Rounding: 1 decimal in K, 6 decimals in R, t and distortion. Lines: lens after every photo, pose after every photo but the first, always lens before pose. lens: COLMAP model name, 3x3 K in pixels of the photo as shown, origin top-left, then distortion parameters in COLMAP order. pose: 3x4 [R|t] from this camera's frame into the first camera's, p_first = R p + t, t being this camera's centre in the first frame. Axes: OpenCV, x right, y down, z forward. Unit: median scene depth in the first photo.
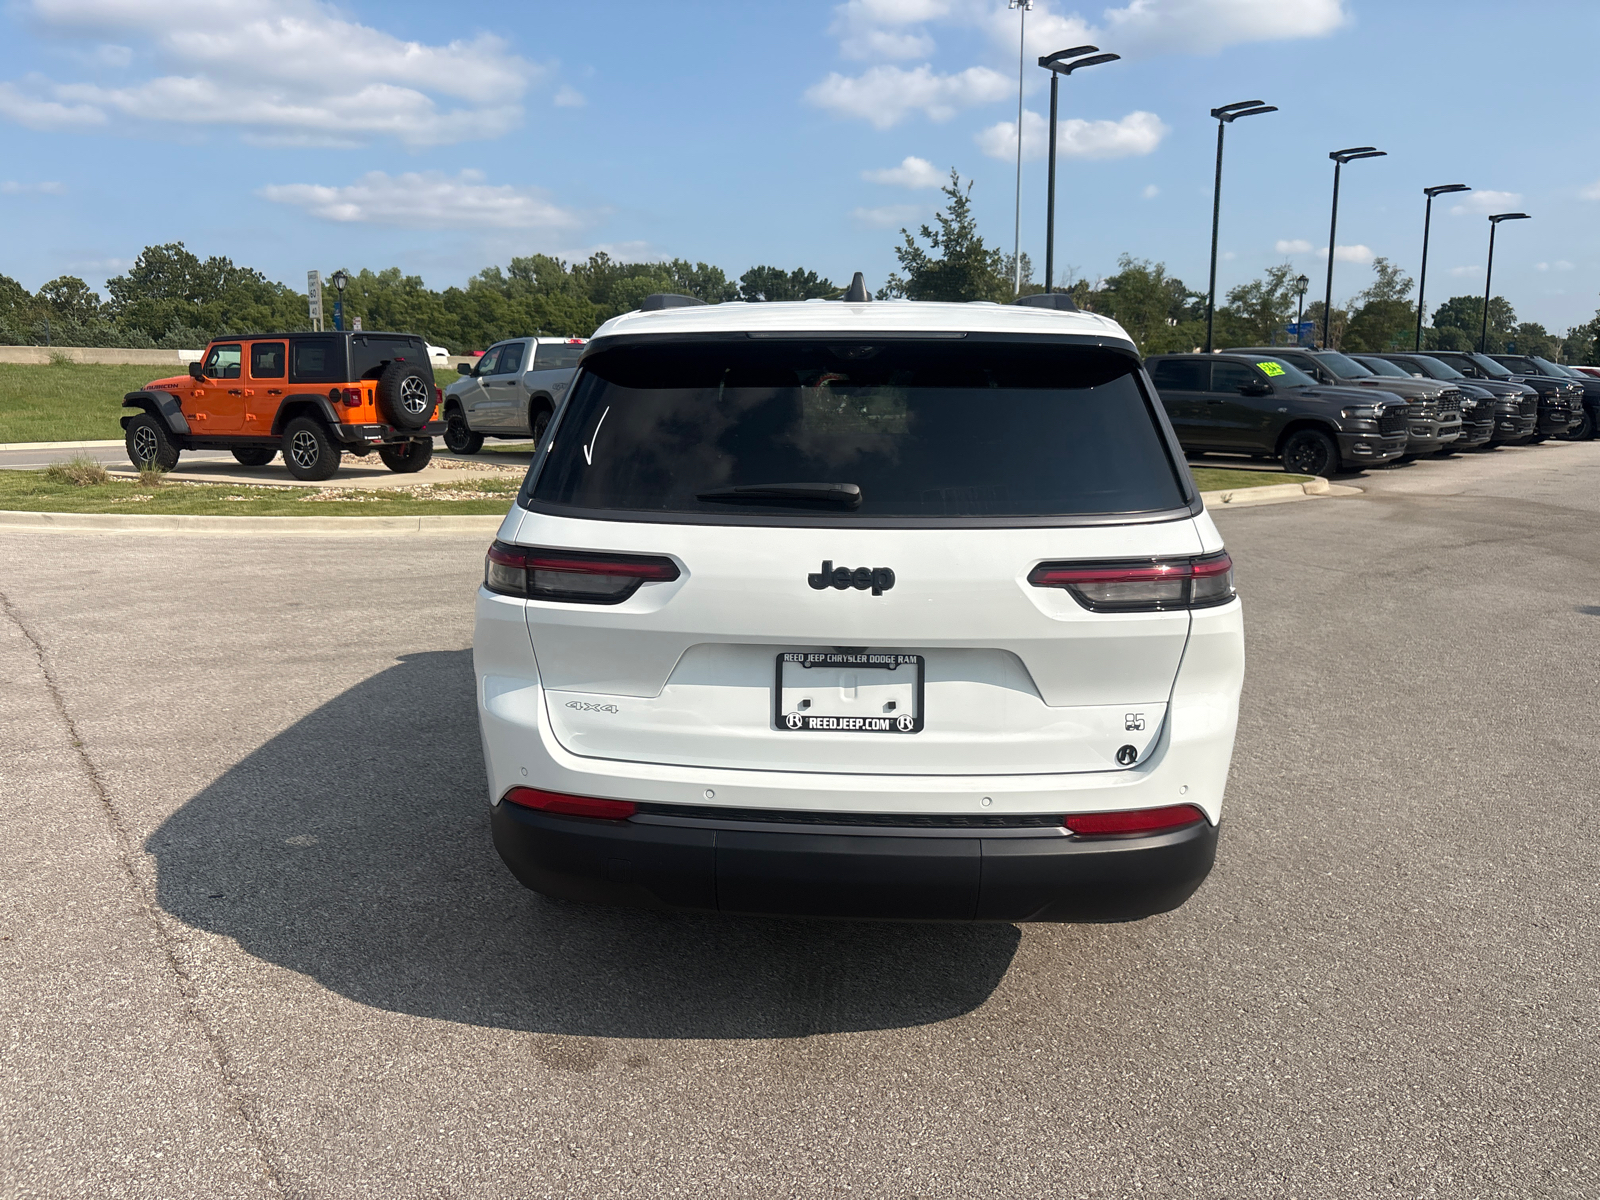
lens RADIAL K [[1216.2, 0, 780.6], [0, 1216.2, 581.4], [0, 0, 1]] dist [0.027654, 0.000924]
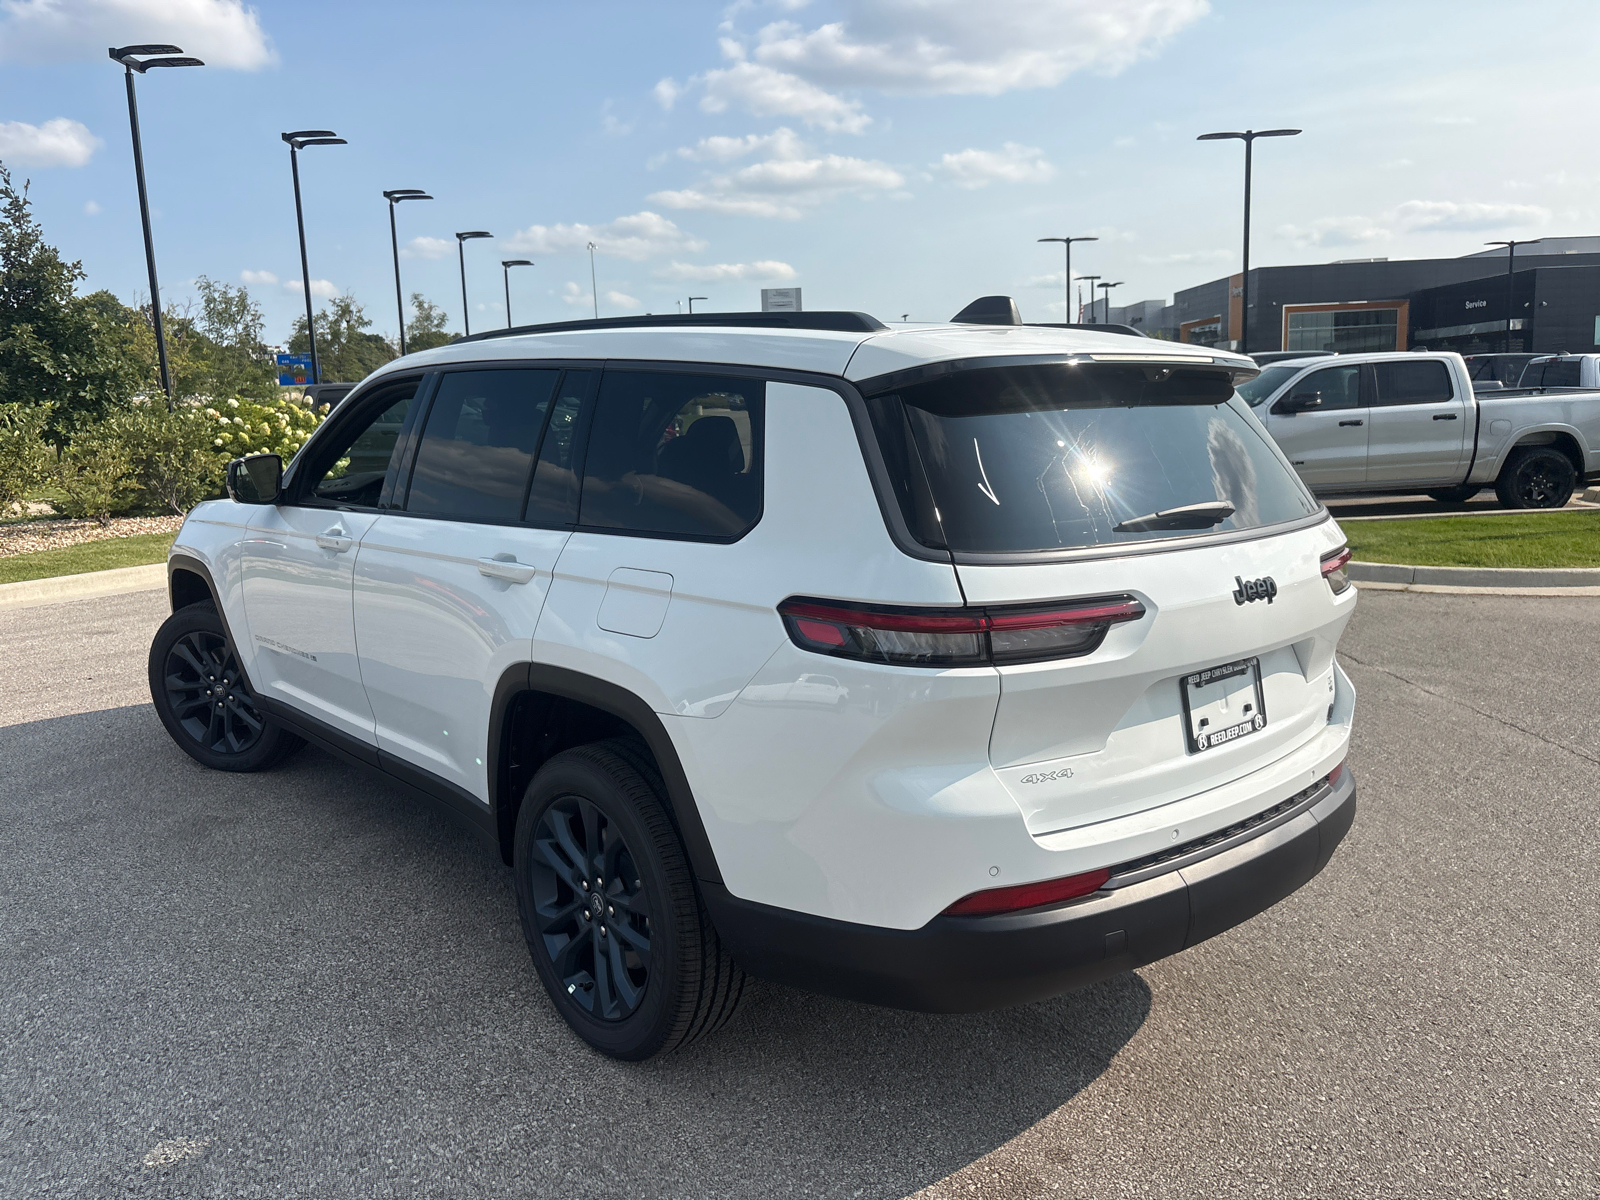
lens RADIAL K [[1230.9, 0, 783.8], [0, 1230.9, 595.7], [0, 0, 1]] dist [0.002472, -0.003490]
pose [[0.718254, -0.124737, 0.684508, -0.812307], [0.134097, 0.990172, 0.039730, -0.080383], [-0.682736, 0.063254, 0.727922, 0.433919]]
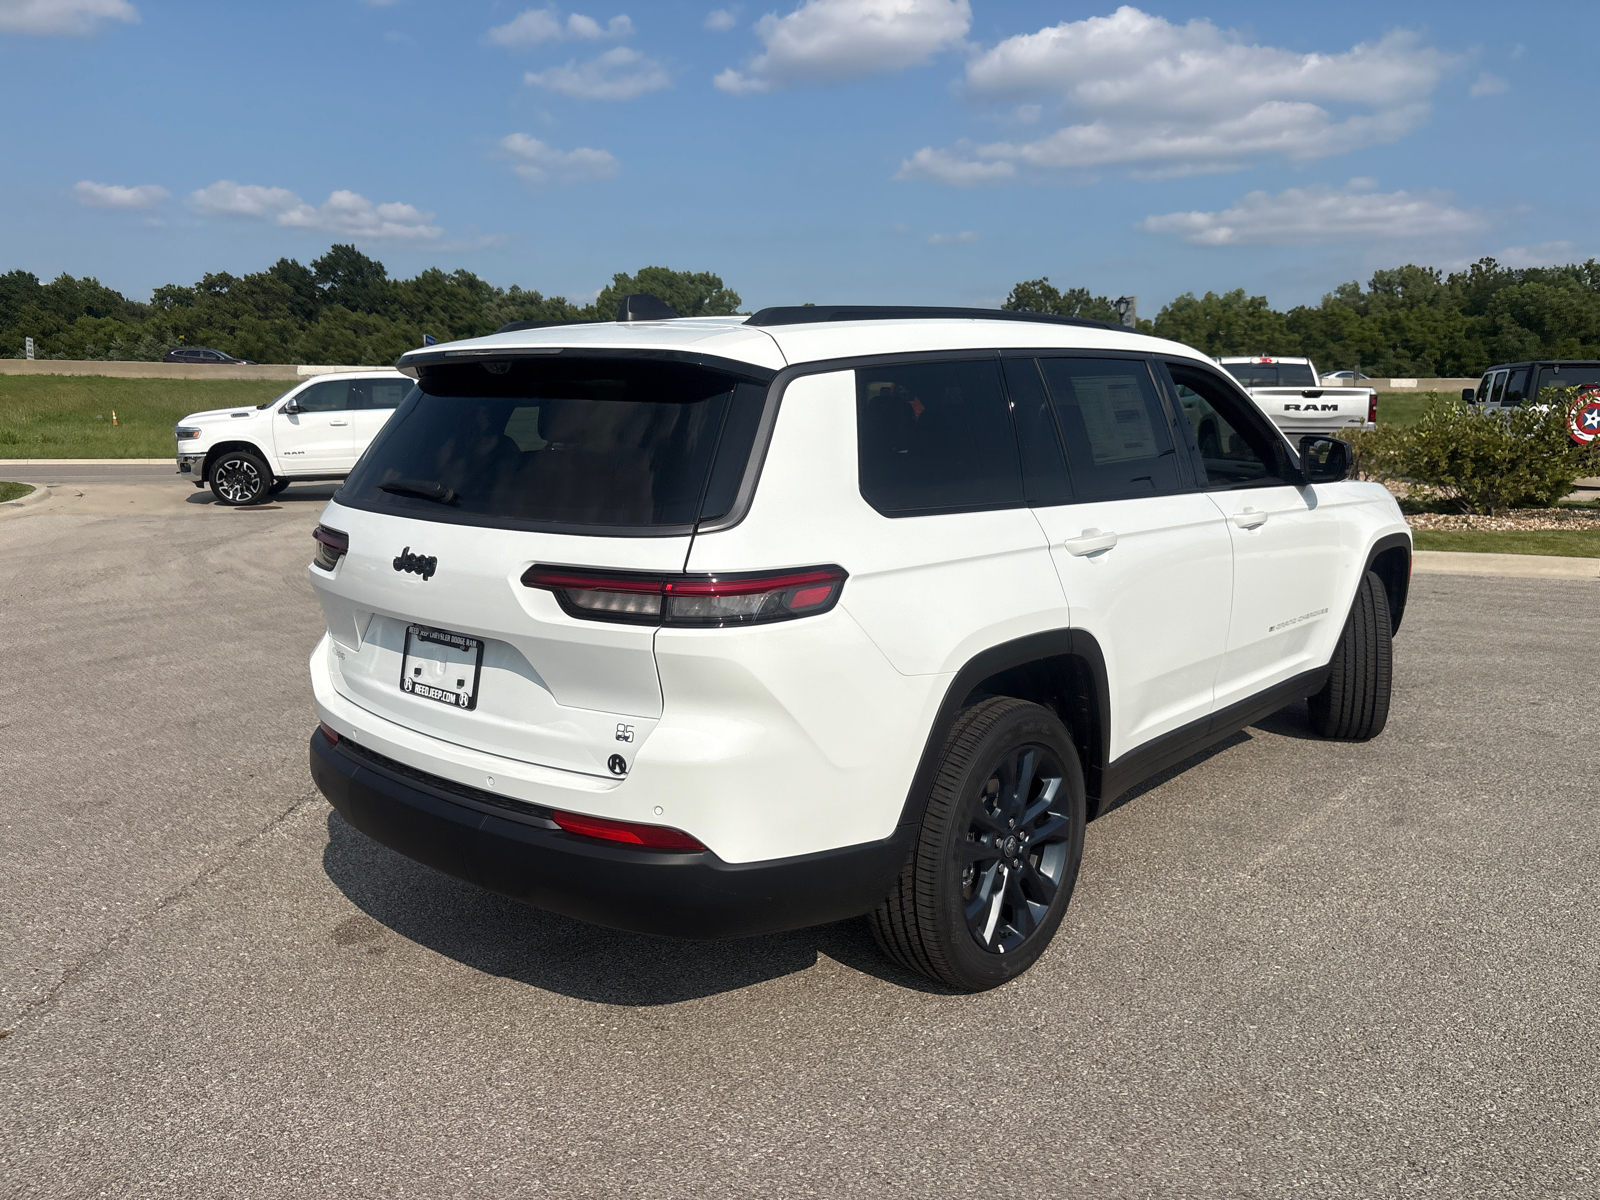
lens RADIAL K [[1230.9, 0, 783.8], [0, 1230.9, 595.7], [0, 0, 1]] dist [0.002472, -0.003490]
pose [[0.796650, 0.095025, -0.596925, 0.882519], [-0.100127, 0.994668, 0.024714, -0.031287], [0.596091, 0.040080, 0.801916, 0.234308]]
